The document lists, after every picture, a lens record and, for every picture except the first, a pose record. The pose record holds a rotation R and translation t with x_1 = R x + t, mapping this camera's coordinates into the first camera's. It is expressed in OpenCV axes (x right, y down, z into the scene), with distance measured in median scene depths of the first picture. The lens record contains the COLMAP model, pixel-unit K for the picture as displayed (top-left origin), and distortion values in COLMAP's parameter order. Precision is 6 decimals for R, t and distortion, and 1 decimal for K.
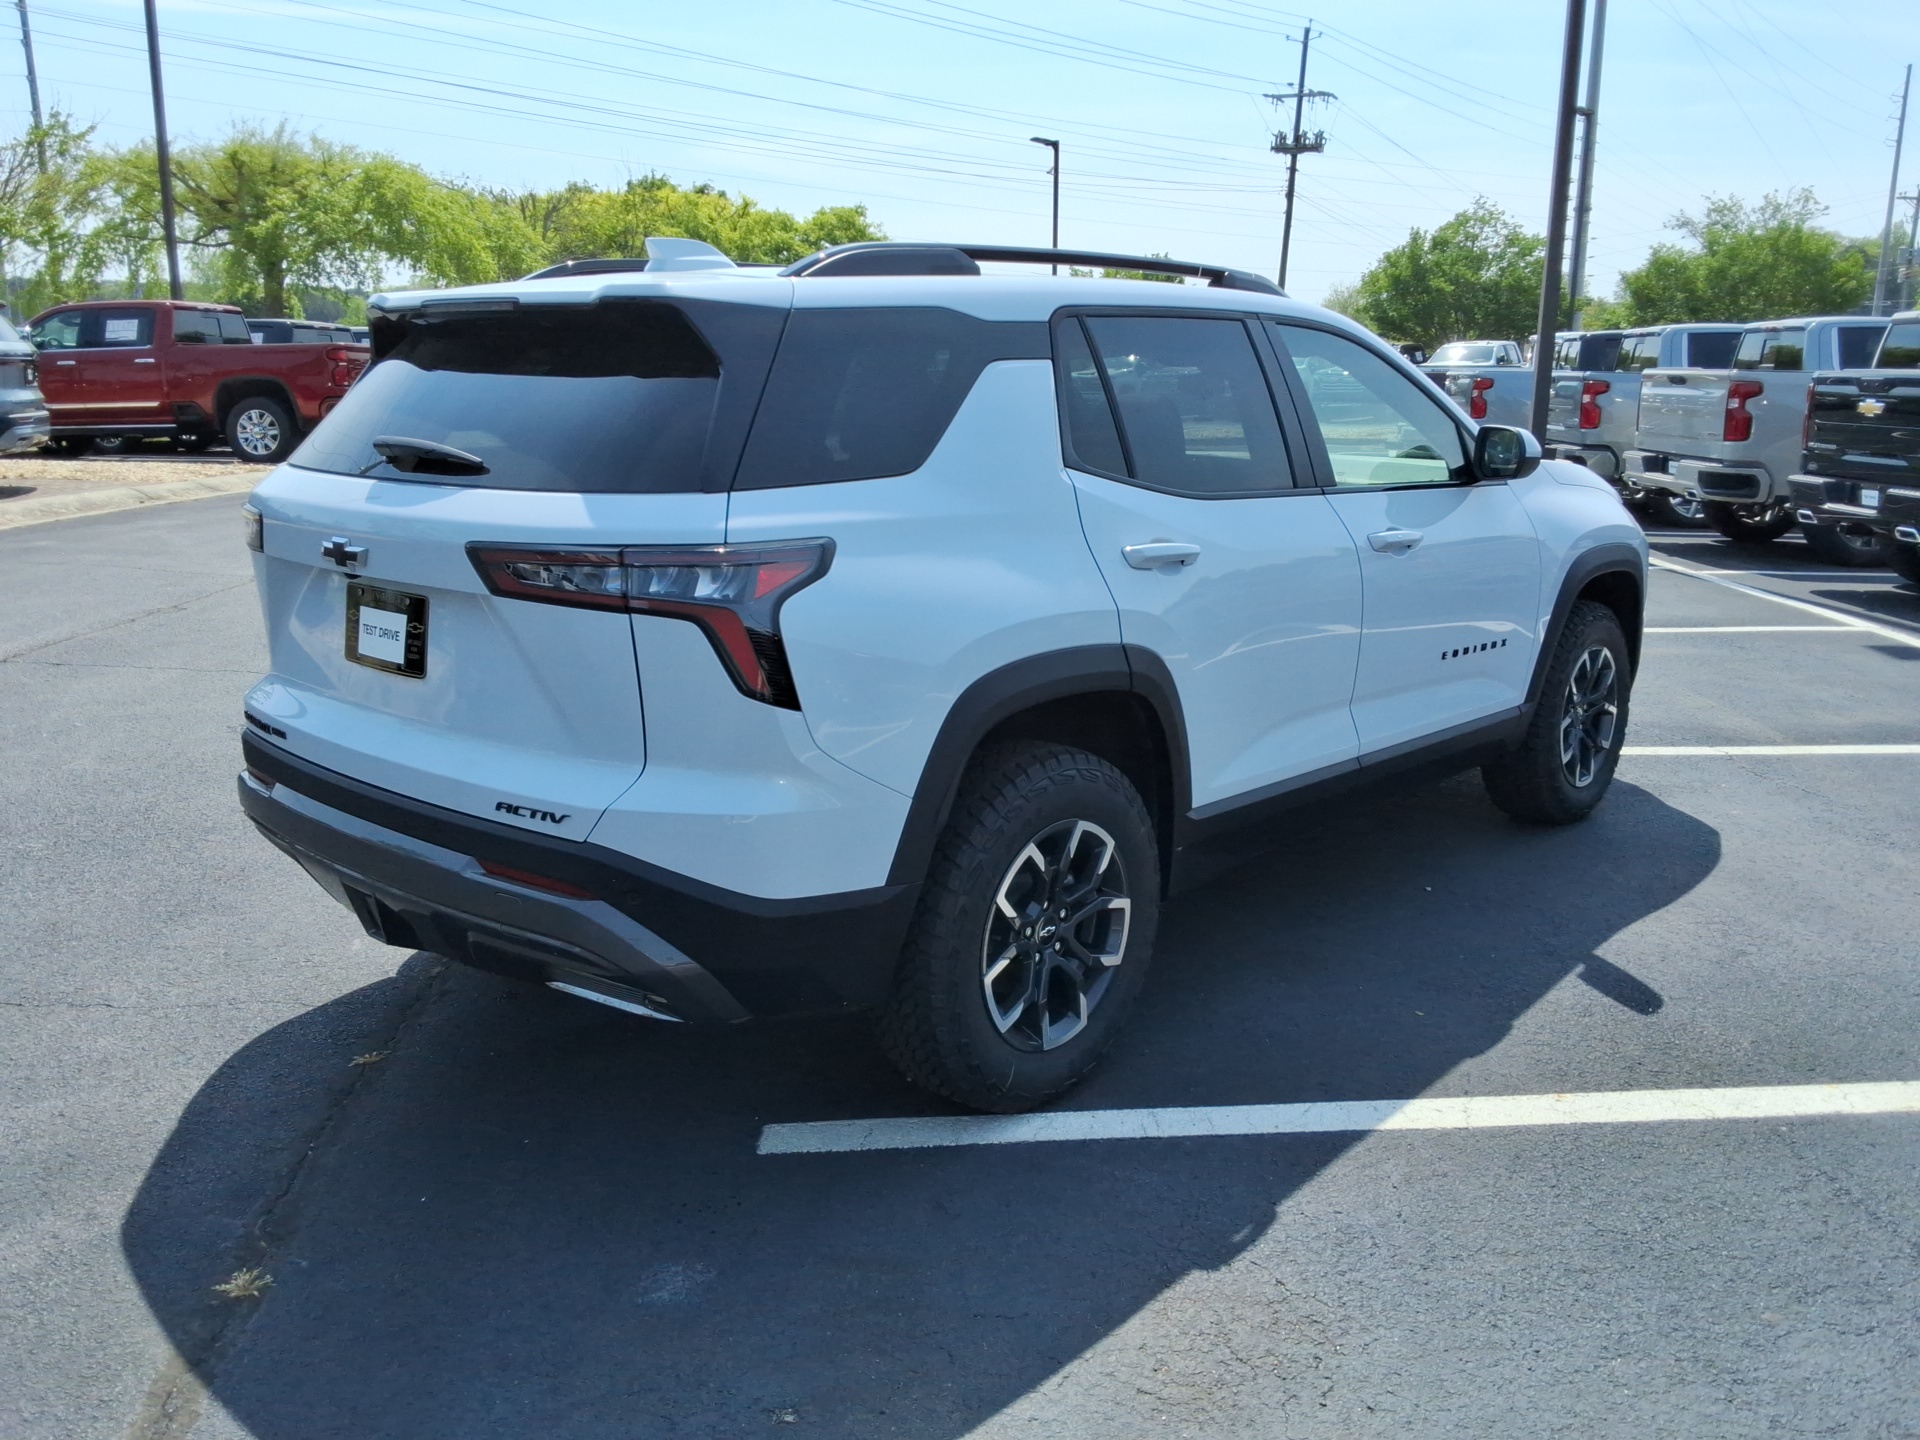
lens RADIAL K [[1516.9, 0, 975.7], [0, 1516.9, 697.3], [0, 0, 1]] dist [0.114925, -0.198434]
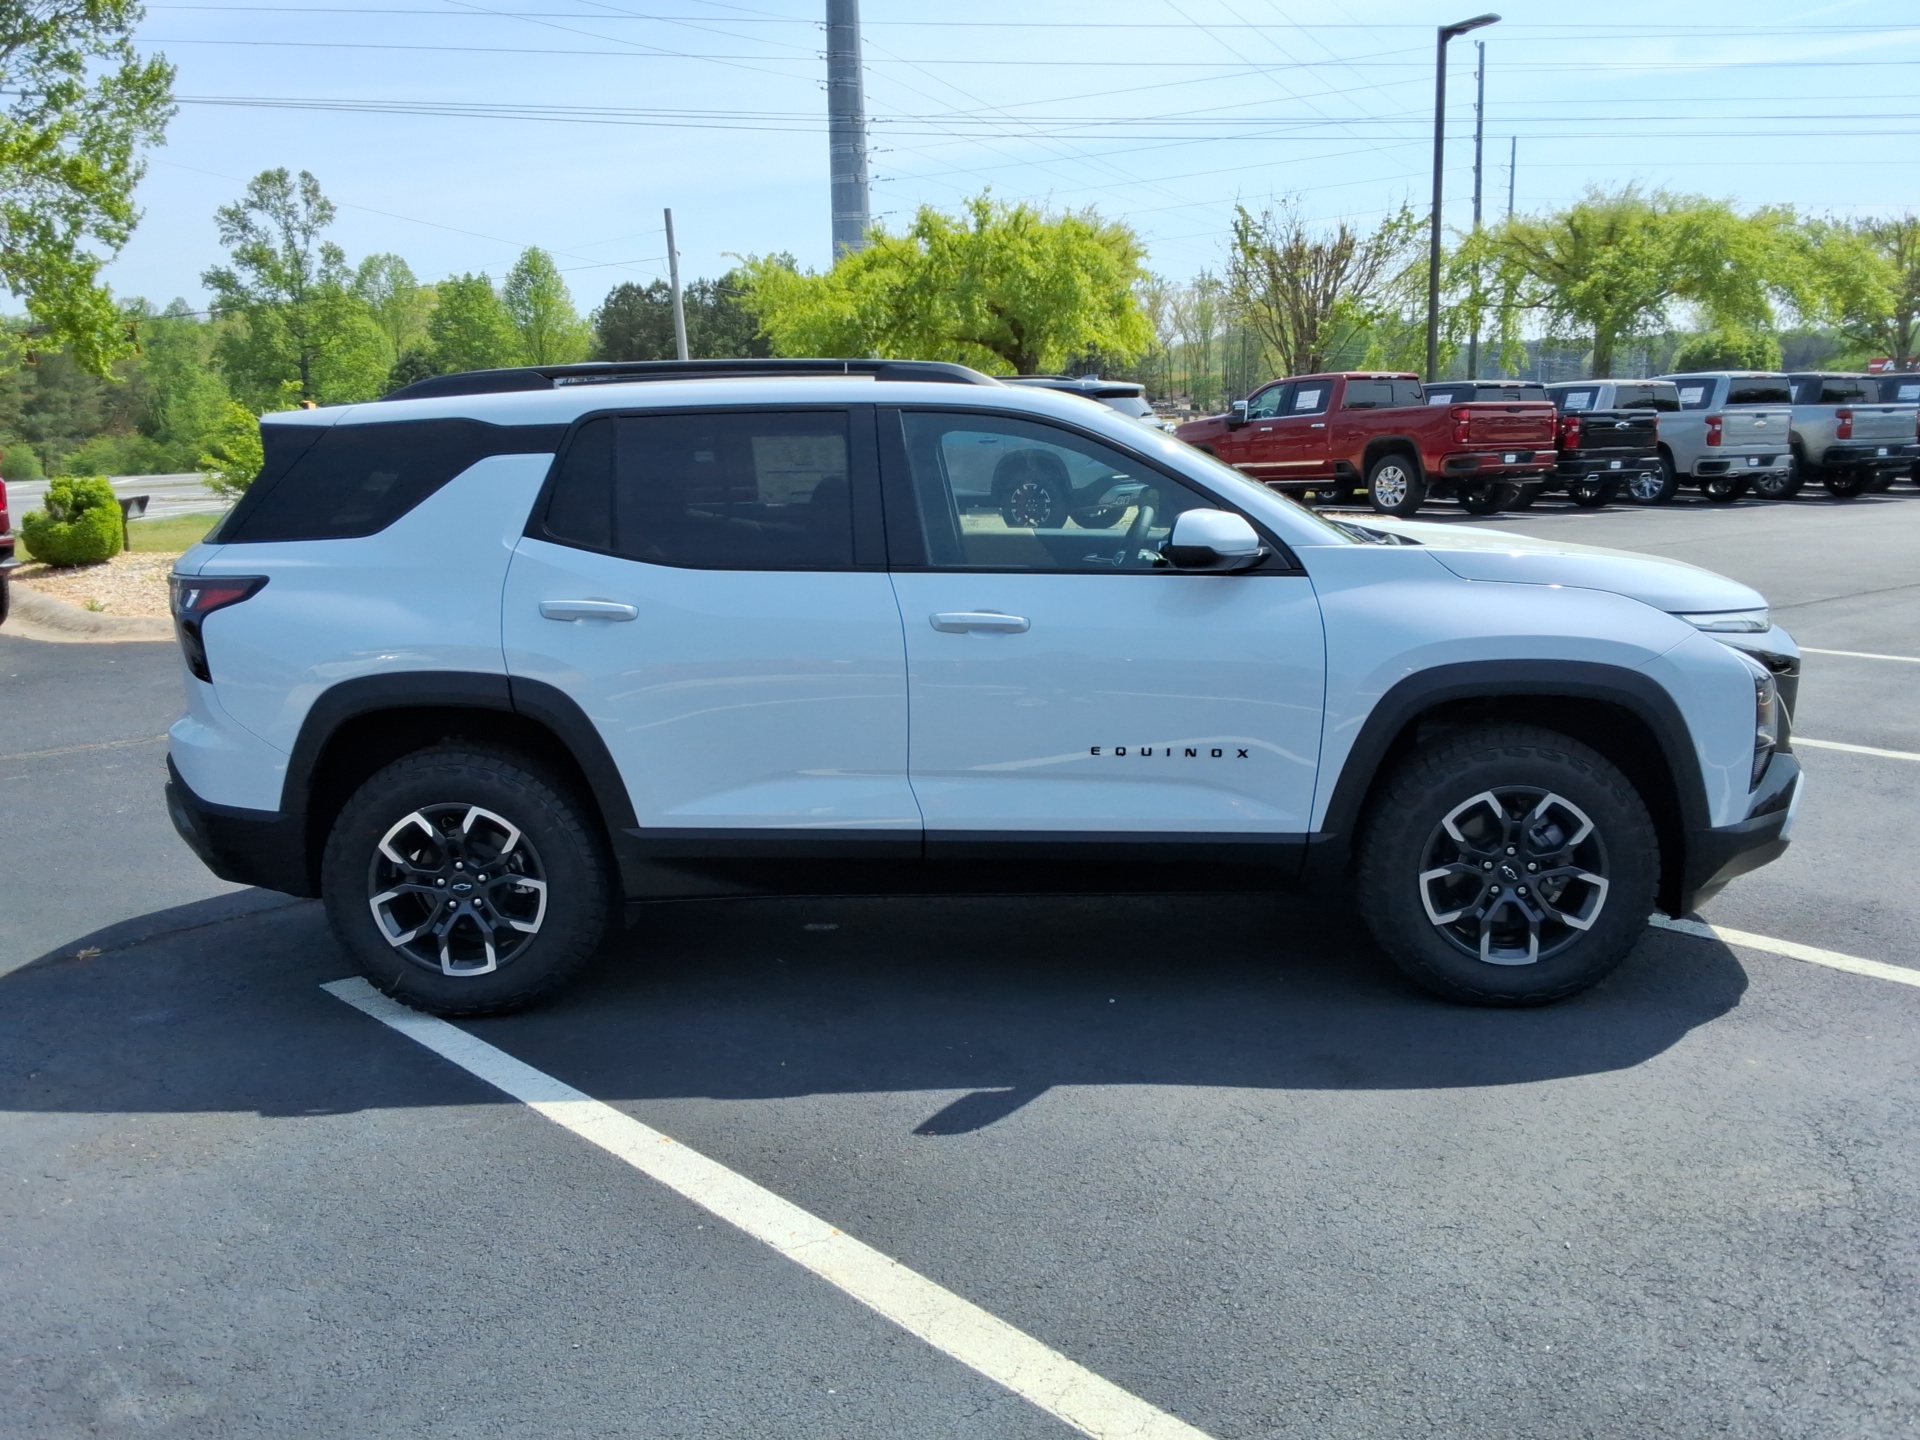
lens RADIAL K [[1516.9, 0, 975.7], [0, 1516.9, 697.3], [0, 0, 1]] dist [0.114925, -0.198434]
pose [[0.638212, 0.108738, -0.762142, 1.198676], [-0.131514, 0.990822, 0.031236, -0.098011], [0.758544, 0.080297, 0.646656, 0.423829]]
